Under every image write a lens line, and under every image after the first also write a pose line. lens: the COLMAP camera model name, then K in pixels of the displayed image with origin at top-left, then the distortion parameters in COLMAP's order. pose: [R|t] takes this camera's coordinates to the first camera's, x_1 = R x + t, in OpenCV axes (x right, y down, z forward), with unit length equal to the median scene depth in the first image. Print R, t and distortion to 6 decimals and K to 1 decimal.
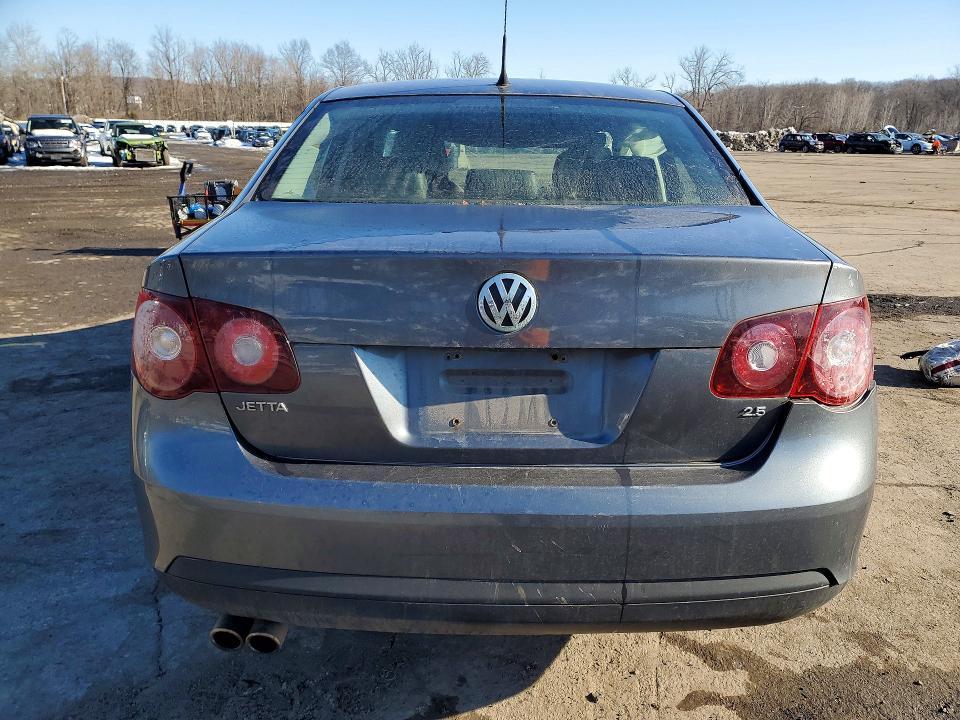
lens RADIAL K [[757.2, 0, 498.1], [0, 757.2, 357.5], [0, 0, 1]] dist [0.075630, -0.057025]
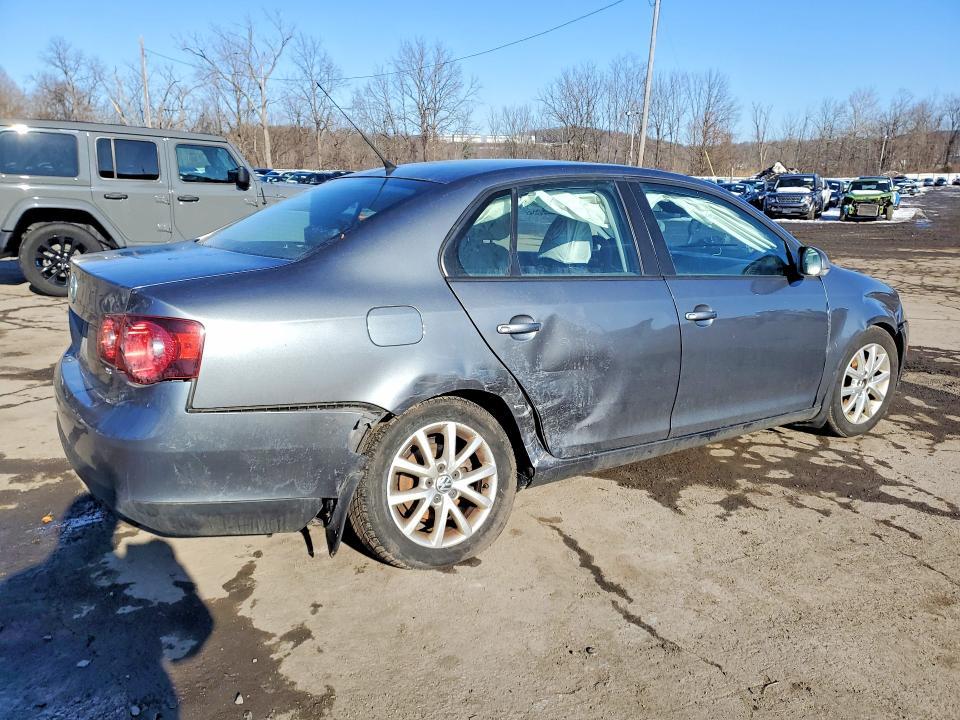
lens RADIAL K [[757.2, 0, 498.1], [0, 757.2, 357.5], [0, 0, 1]] dist [0.075630, -0.057025]
pose [[0.549296, 0.181492, -0.815681, 0.095677], [-0.233197, 0.970642, 0.058931, -0.011808], [0.802429, 0.157844, 0.575493, 0.030921]]
